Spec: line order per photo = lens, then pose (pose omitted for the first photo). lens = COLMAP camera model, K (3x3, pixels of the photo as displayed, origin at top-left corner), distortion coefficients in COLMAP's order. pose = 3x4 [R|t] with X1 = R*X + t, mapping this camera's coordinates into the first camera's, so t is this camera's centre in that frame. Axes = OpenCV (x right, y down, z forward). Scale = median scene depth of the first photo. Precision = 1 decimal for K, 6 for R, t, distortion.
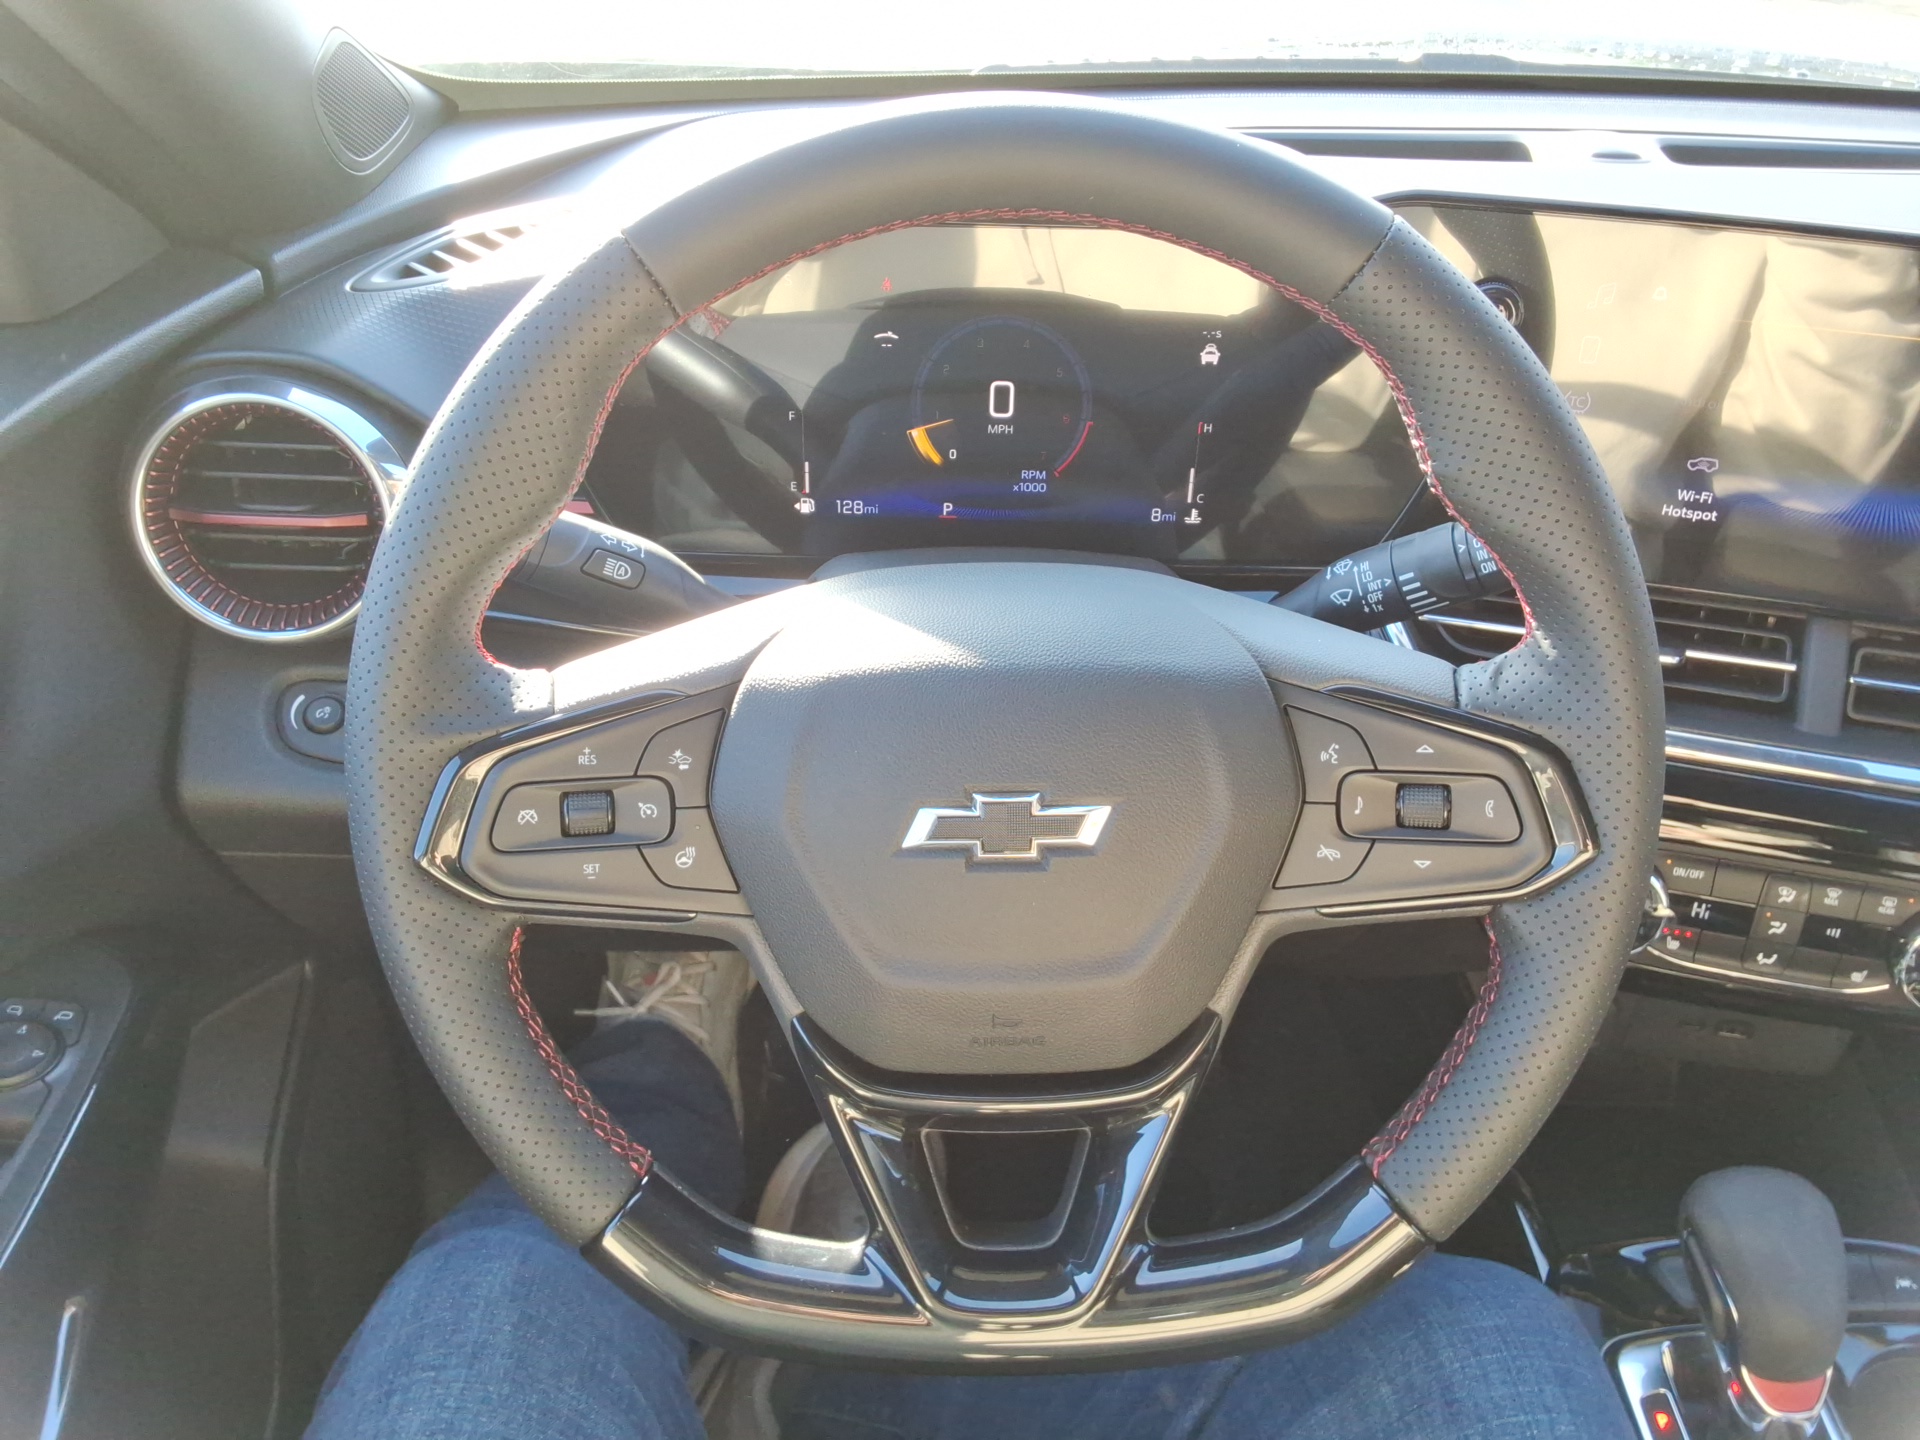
lens RADIAL K [[1565.0, 0, 972.8], [0, 1565.0, 727.6], [0, 0, 1]] dist [0.142181, -0.220687]
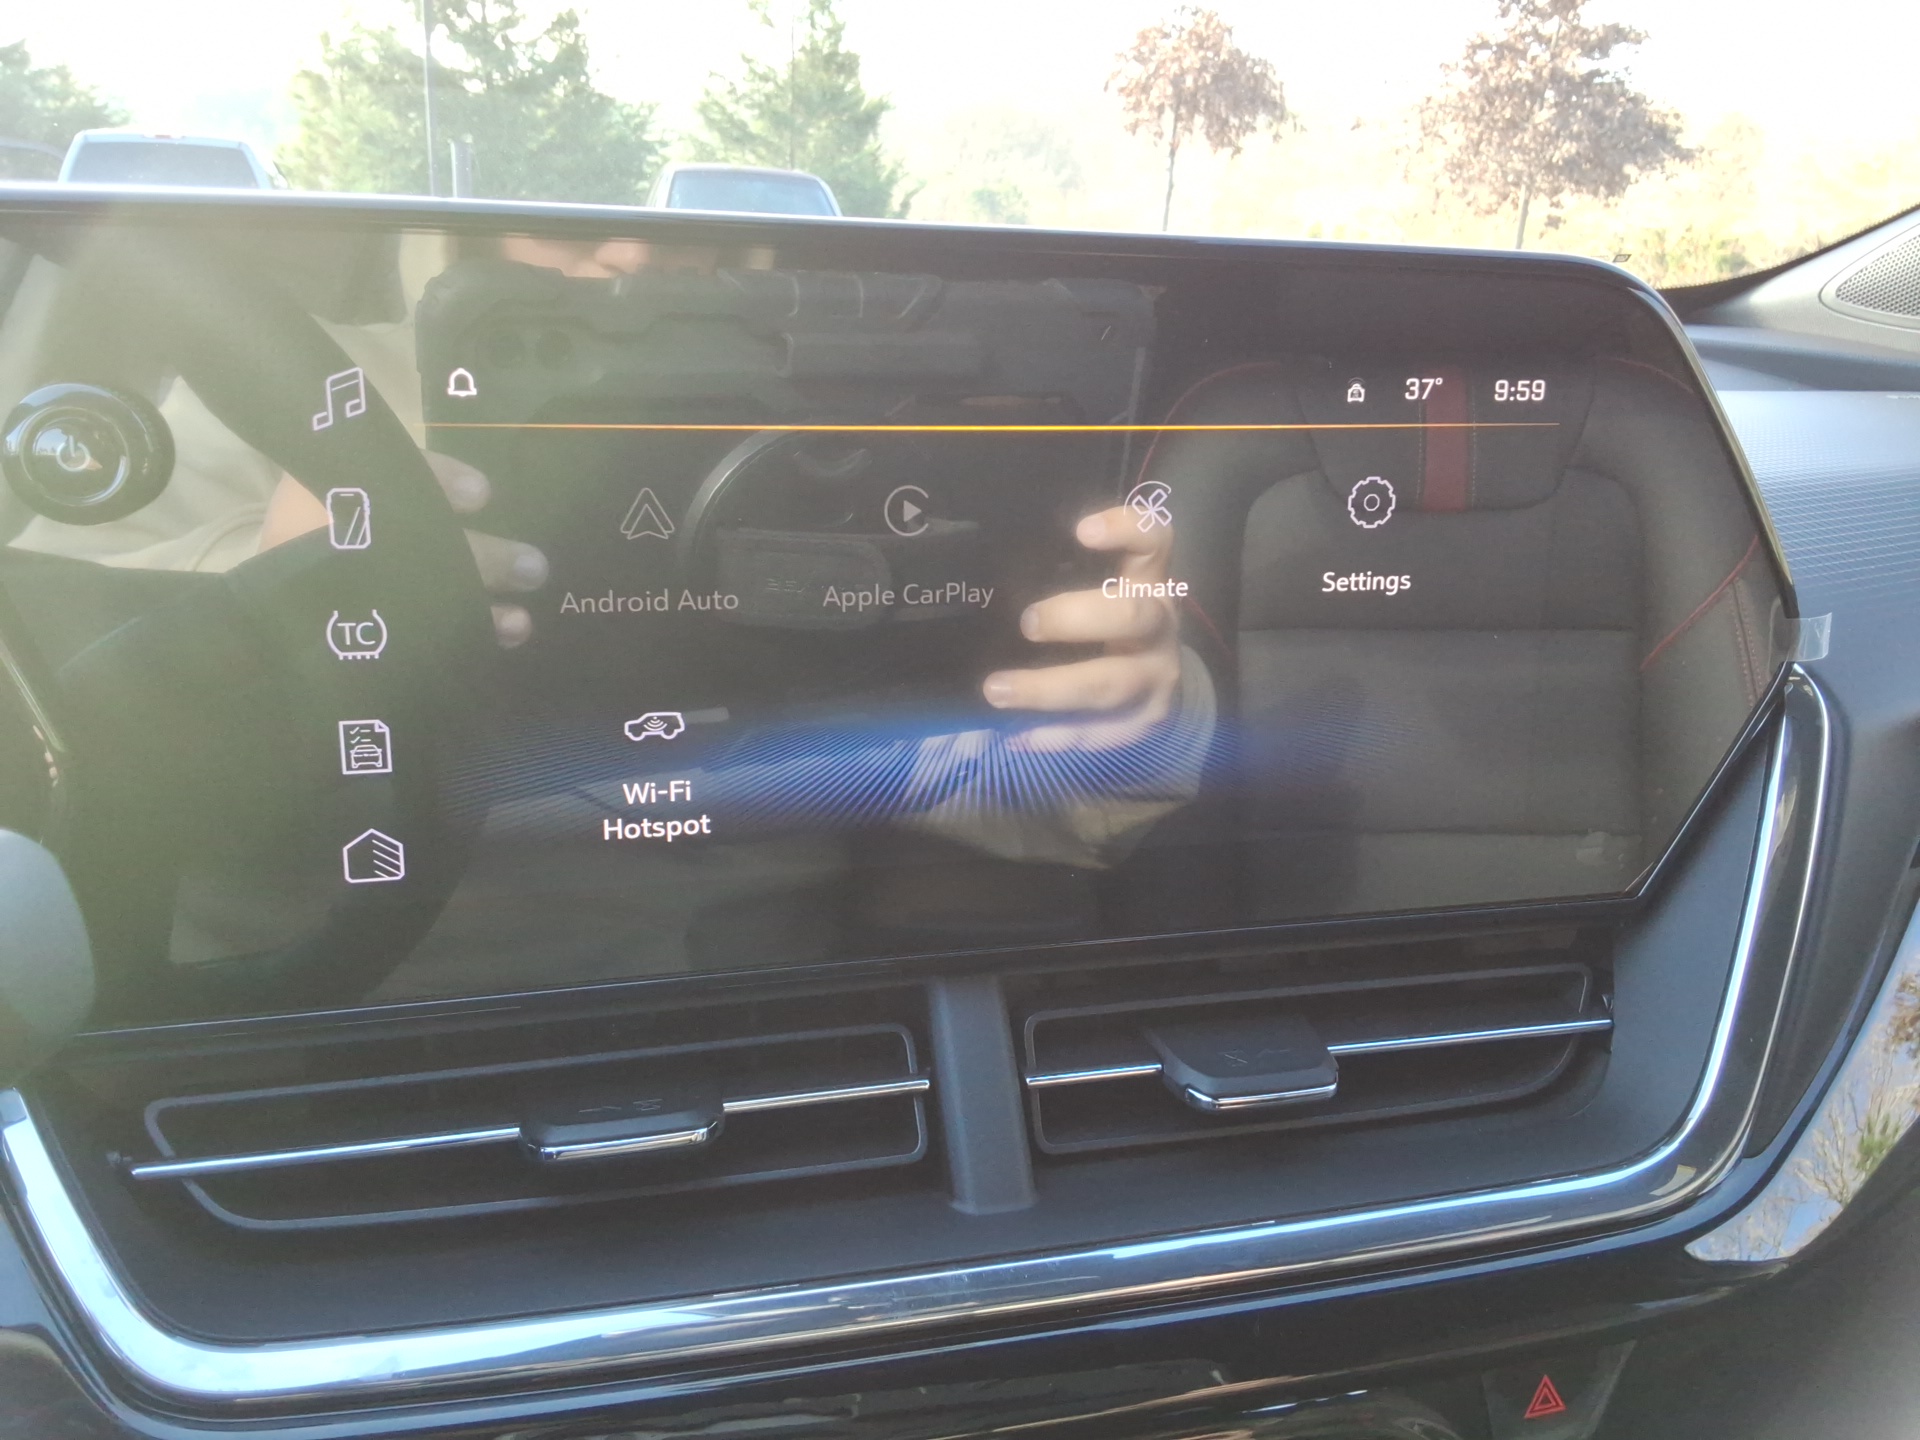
lens RADIAL K [[1538.1, 0, 973.3], [0, 1538.1, 718.2], [0, 0, 1]] dist [0.091607, -0.127422]
pose [[0.868646, -0.142248, 0.474573, 0.314129], [0.255715, 0.949167, -0.183553, -0.055098], [-0.424339, 0.280799, 0.860865, 0.546263]]
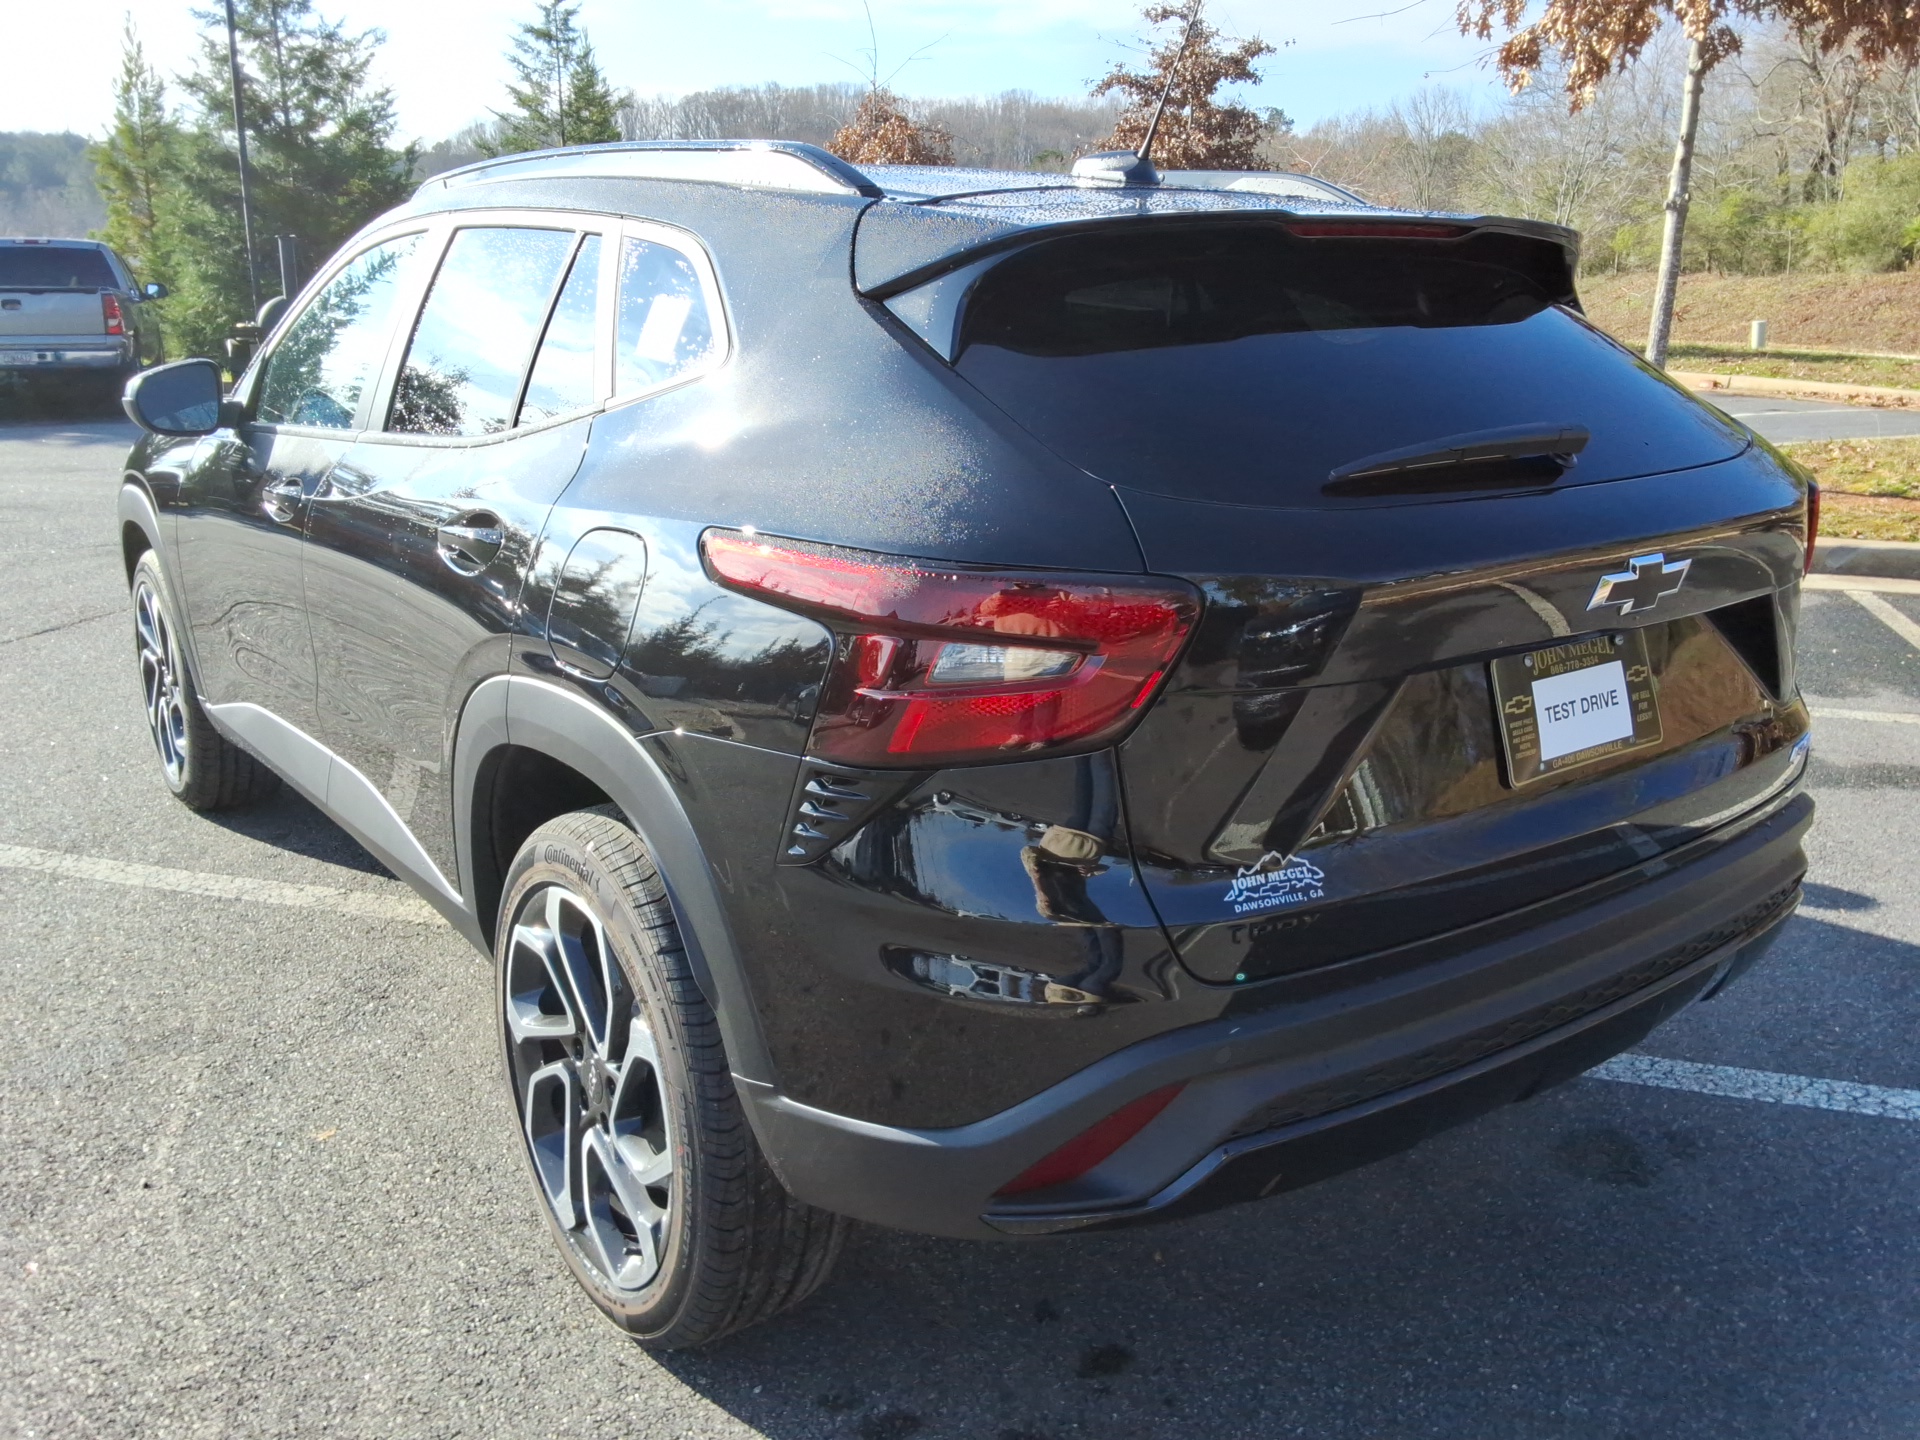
lens RADIAL K [[1550.0, 0, 989.6], [0, 1550.0, 718.3], [0, 0, 1]] dist [0.104387, -0.165659]
pose [[0.791639, -0.190210, 0.580627, -1.931542], [0.343723, 0.924312, -0.165840, 2.394518], [-0.505135, 0.330860, 0.797101, -4.262566]]
